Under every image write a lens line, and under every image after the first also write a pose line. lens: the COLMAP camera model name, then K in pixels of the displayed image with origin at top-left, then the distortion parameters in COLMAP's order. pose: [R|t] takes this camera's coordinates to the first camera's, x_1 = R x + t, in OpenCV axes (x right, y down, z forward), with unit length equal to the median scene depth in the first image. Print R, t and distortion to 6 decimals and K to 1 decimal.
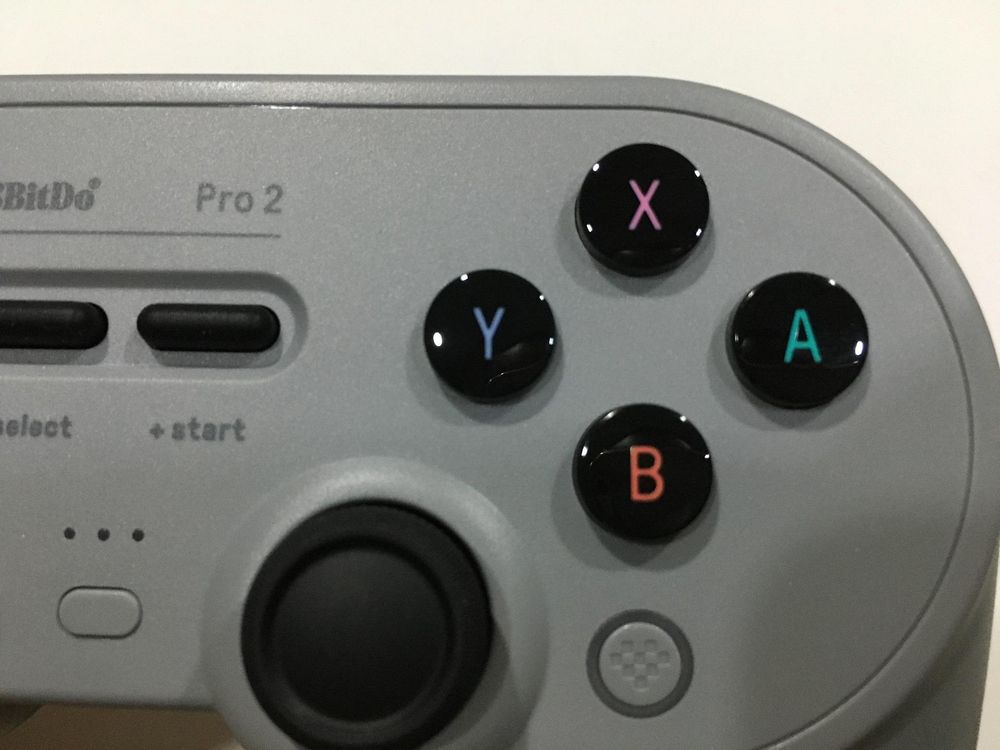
lens RADIAL K [[965.6, 0, 484.5], [0, 965.6, 358.5], [0, 0, 1]] dist [0.010866, 0.000000]
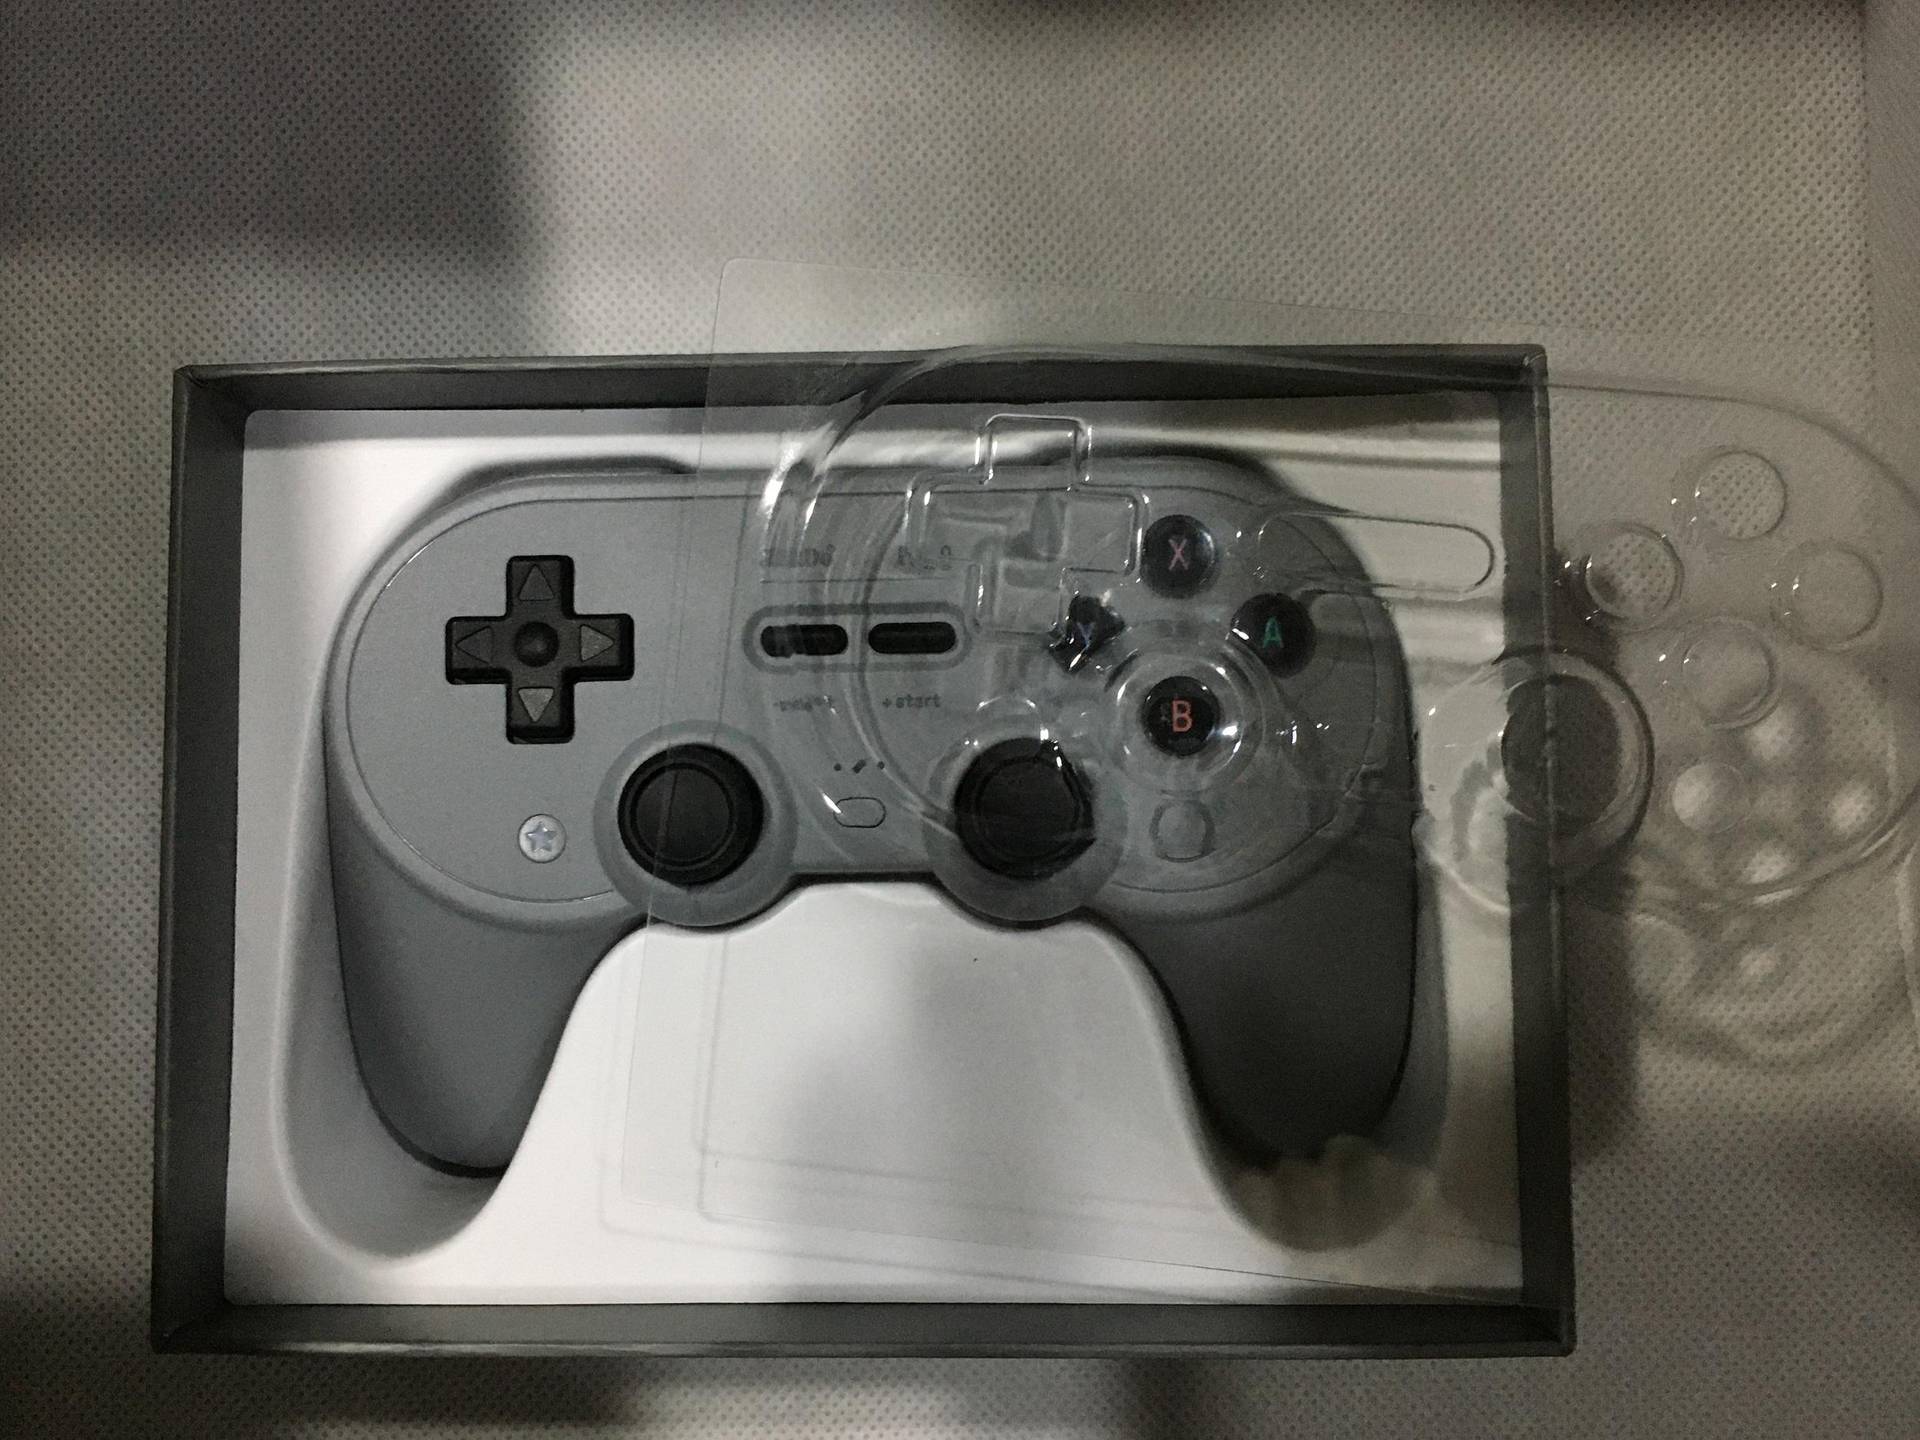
lens RADIAL K [[1784.7, 0, 958.1], [0, 1784.7, 733.8], [0, 0, 1]] dist [0.013729, 0.002808]
pose [[0.999332, -0.036521, 0.001314, -0.221883], [0.036294, 0.996031, 0.081272, -0.114428], [-0.004277, -0.081170, 0.996691, -2.026665]]
